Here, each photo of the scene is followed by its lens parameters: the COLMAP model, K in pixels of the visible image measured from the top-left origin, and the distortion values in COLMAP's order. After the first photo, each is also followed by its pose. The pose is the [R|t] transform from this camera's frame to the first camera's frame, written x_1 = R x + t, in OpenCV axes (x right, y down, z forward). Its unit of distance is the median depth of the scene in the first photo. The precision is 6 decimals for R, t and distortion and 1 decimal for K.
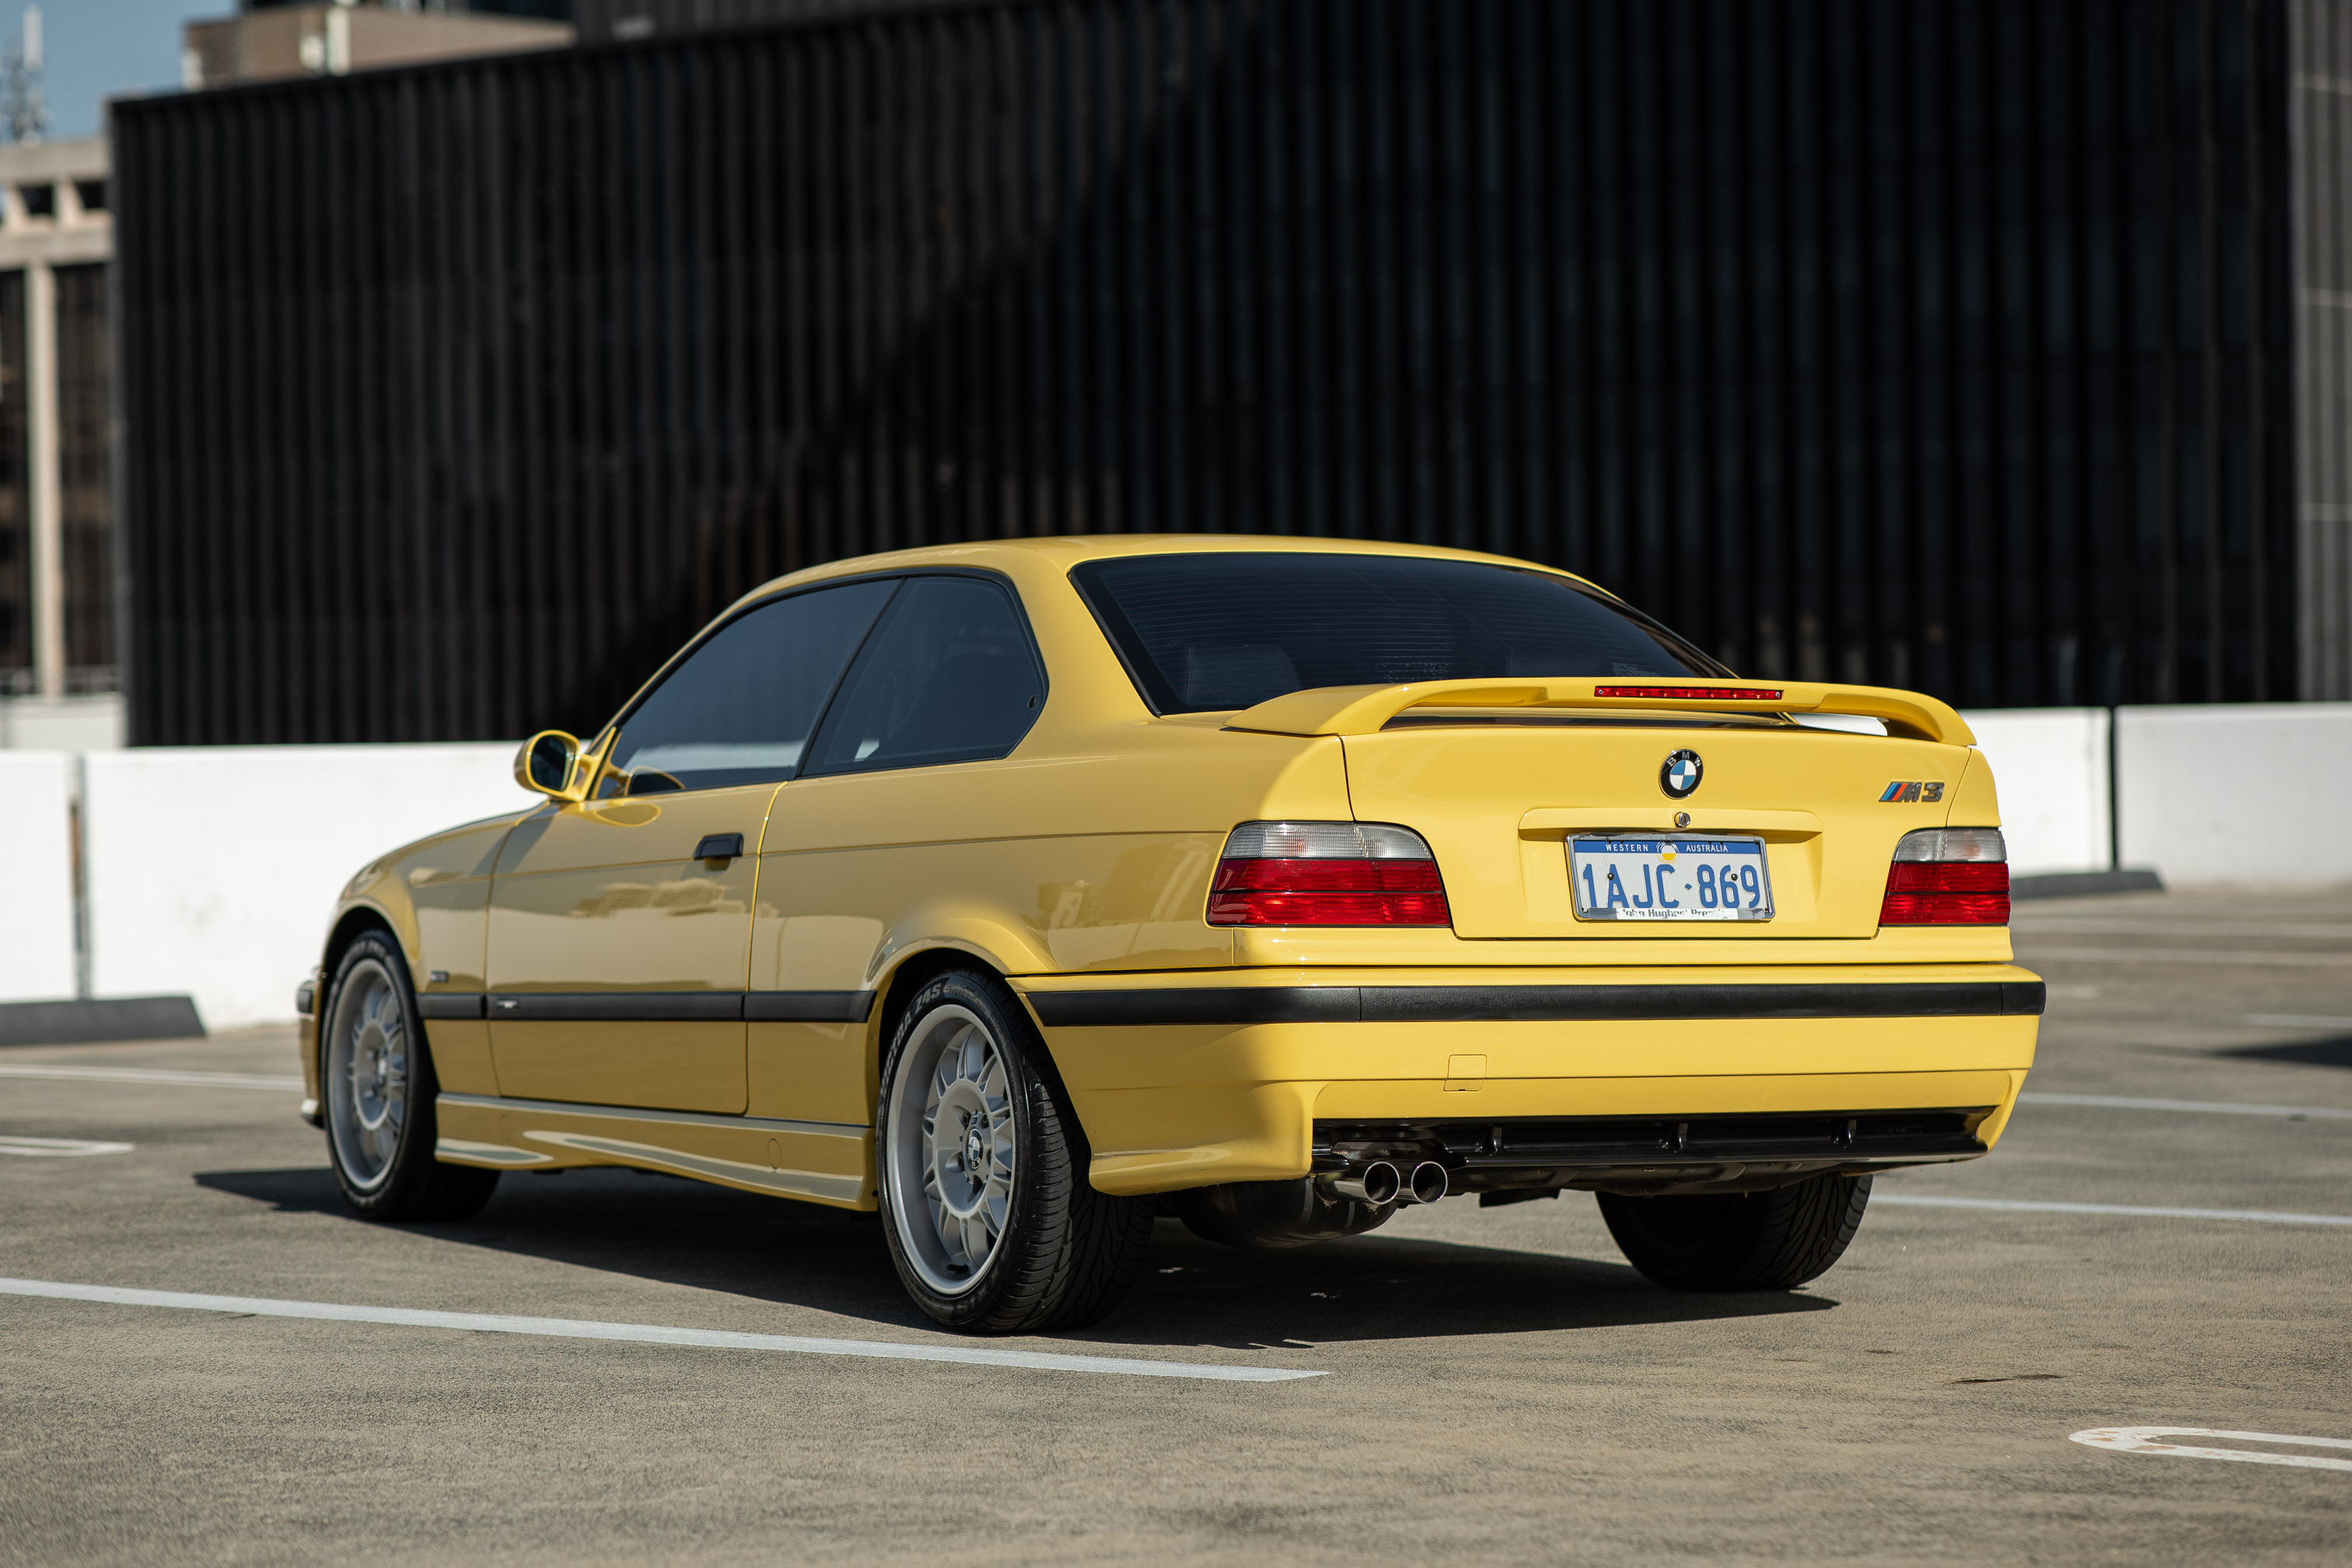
lens RADIAL K [[5793.4, 0, 1176.0], [0, 5793.4, 784.0], [0, 0, 1]] dist [0.233930, -0.561633]
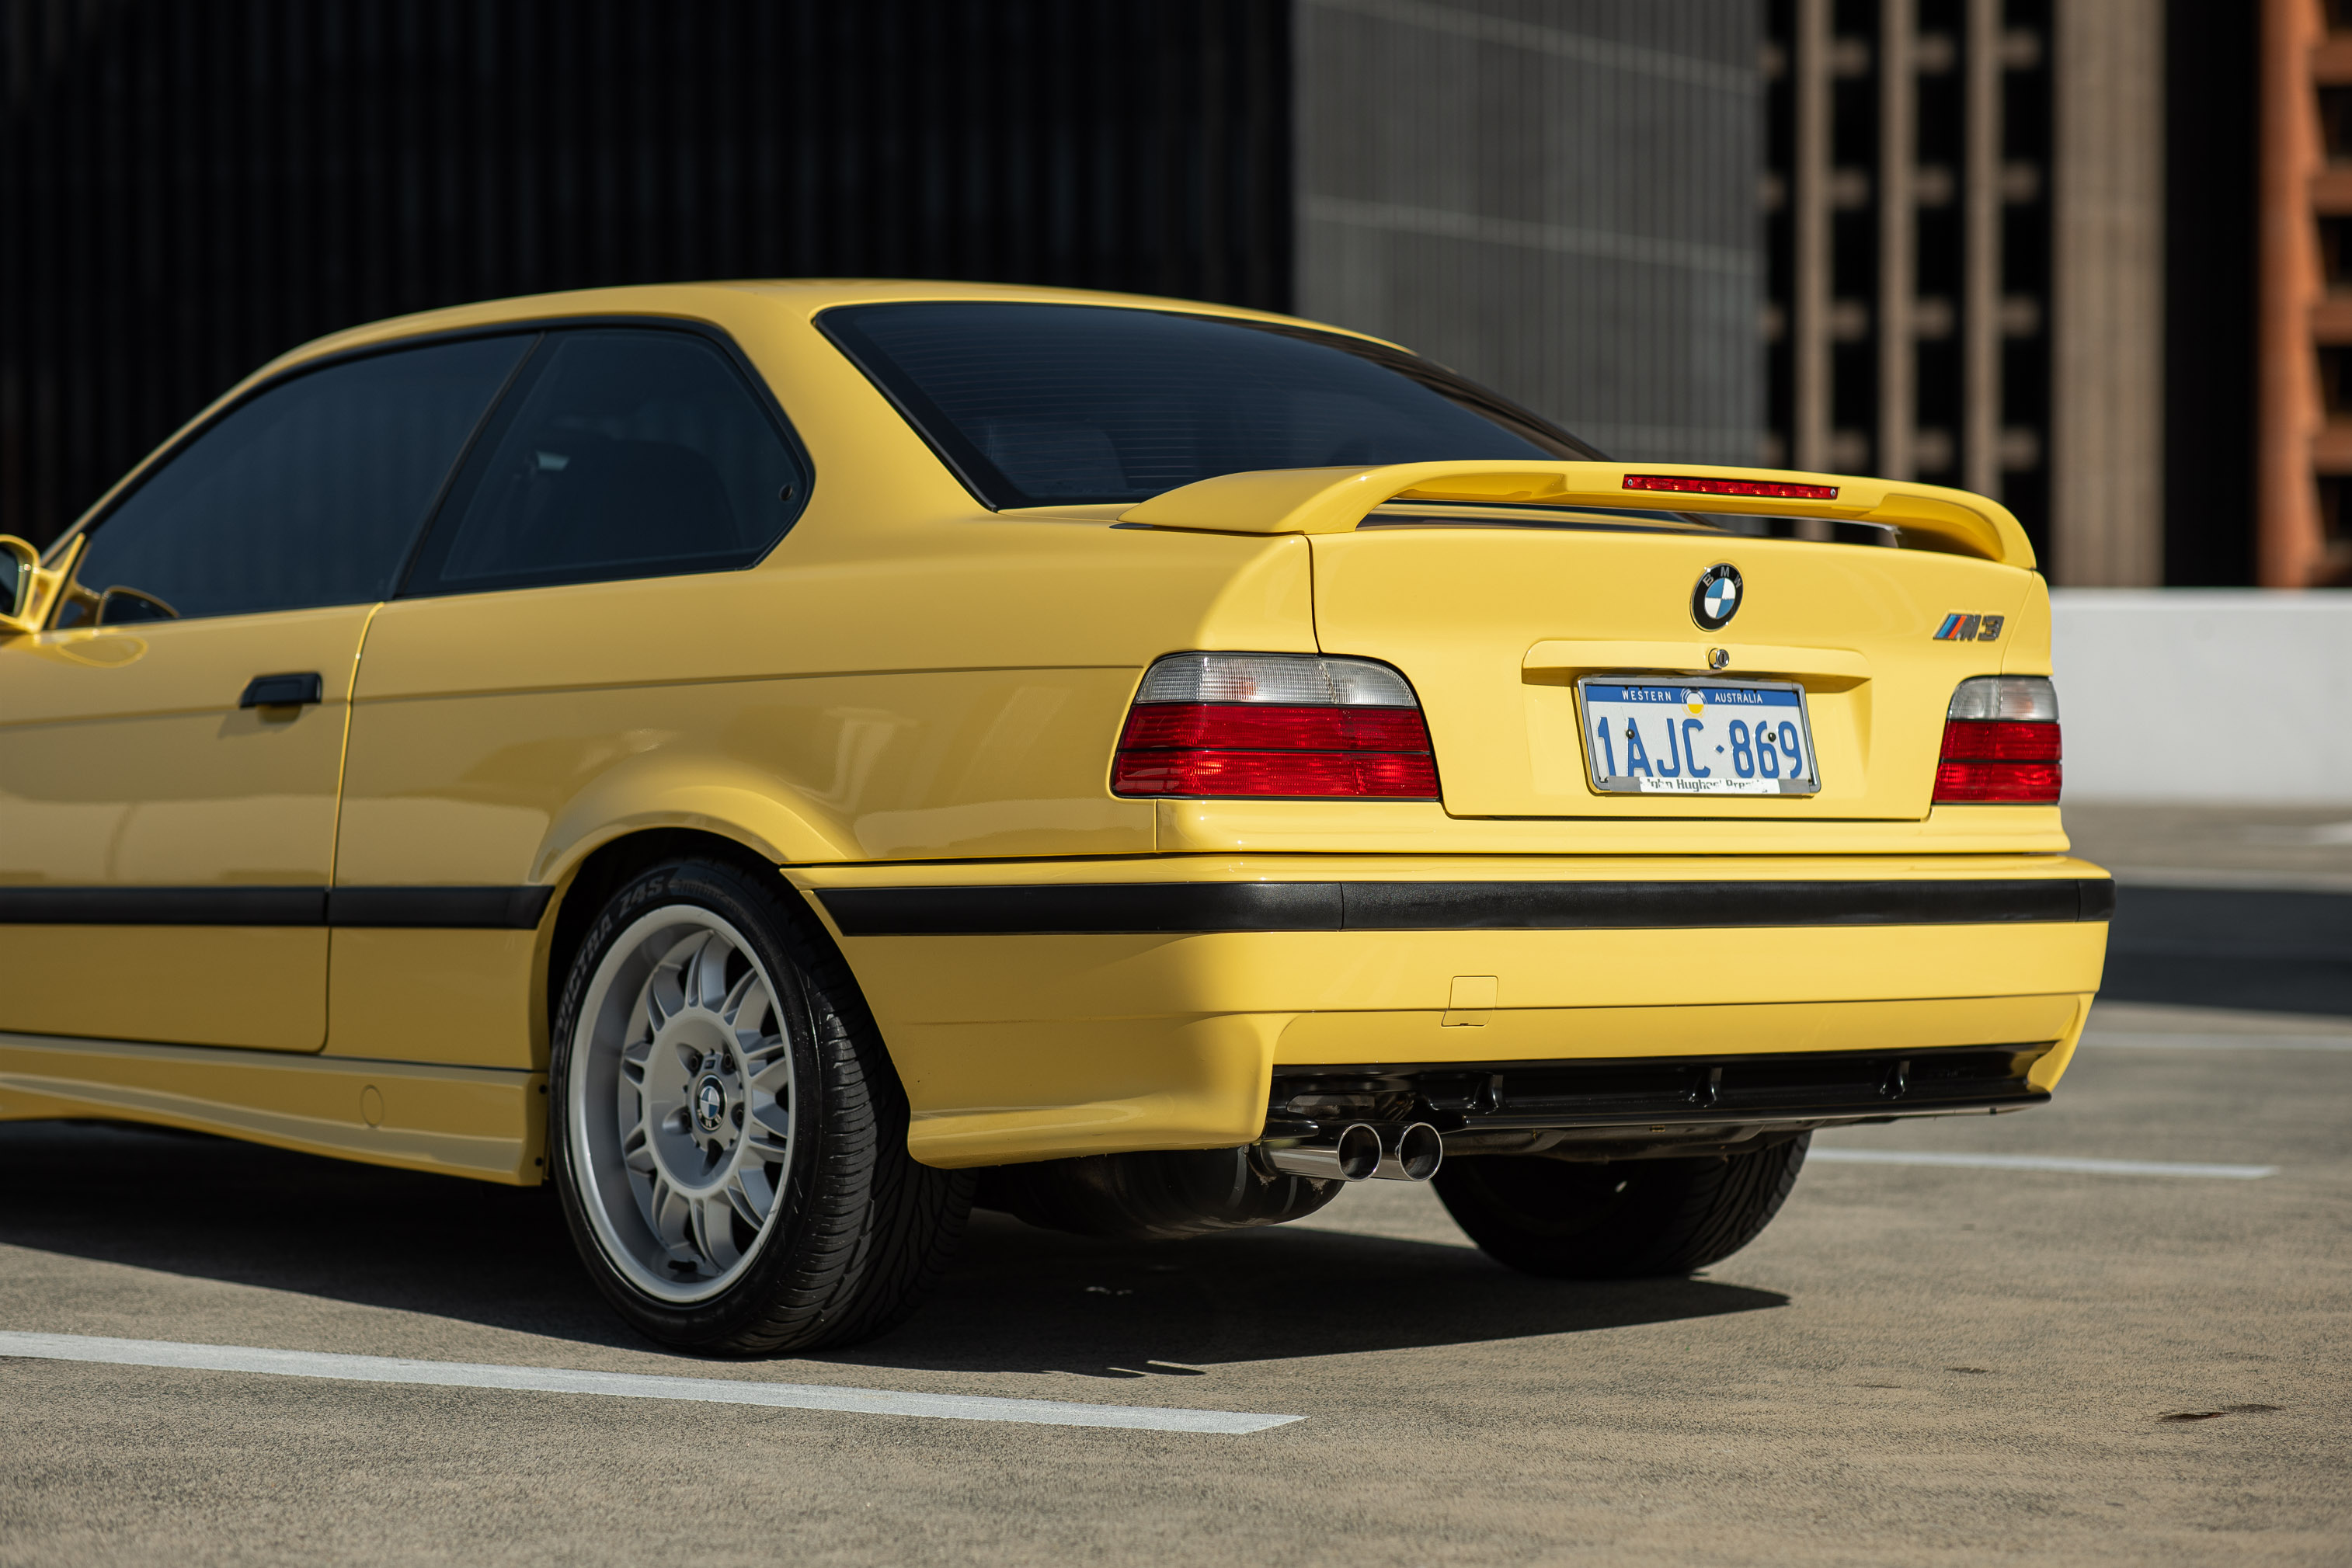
lens RADIAL K [[5656.5, 0, 1176.0], [0, 5656.5, 784.0], [0, 0, 1]] dist [0.136007, 0.089004]
pose [[0.981304, 0.007064, 0.192332, -0.117846], [-0.010206, 0.999830, 0.015350, 0.011592], [-0.192191, -0.017026, 0.981210, 0.298736]]
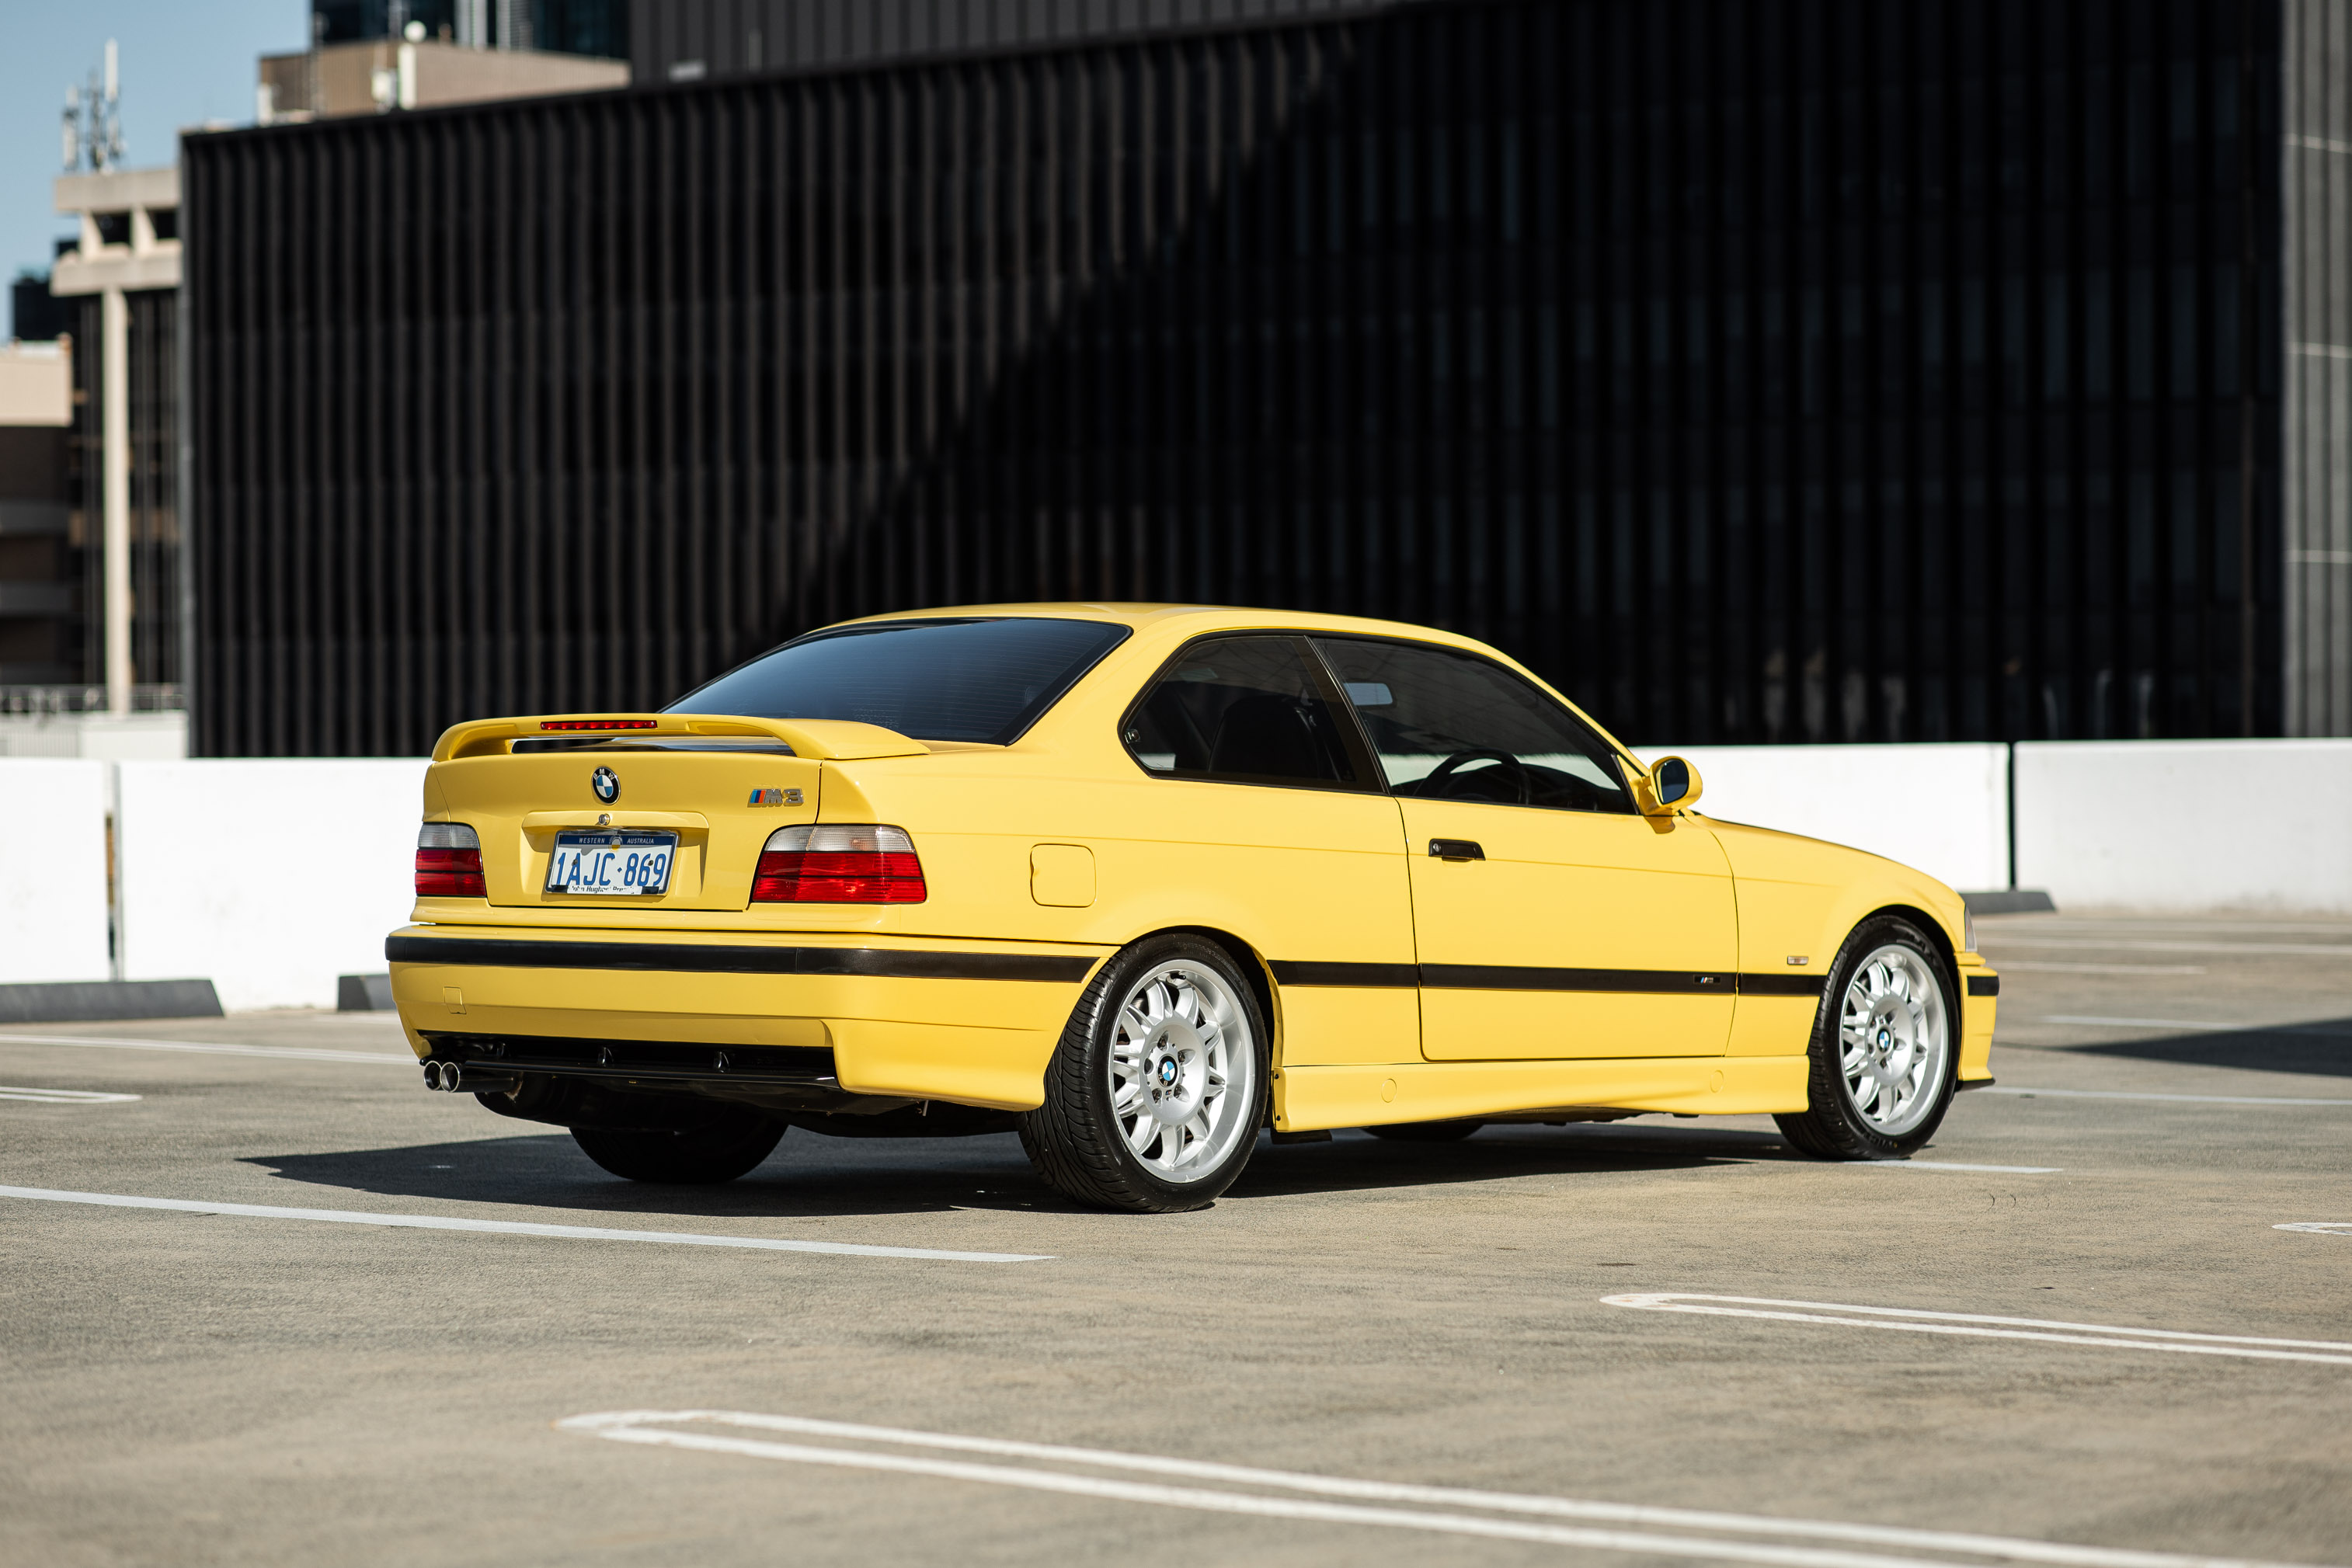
lens RADIAL K [[5656.5, 0, 1176.0], [0, 5656.5, 784.0], [0, 0, 1]] dist [0.136007, 0.089004]
pose [[0.999924, 0.010449, -0.006476, 0.018232], [-0.010476, 0.999937, -0.004096, 0.001041], [0.006433, 0.004164, 0.999971, -0.070540]]
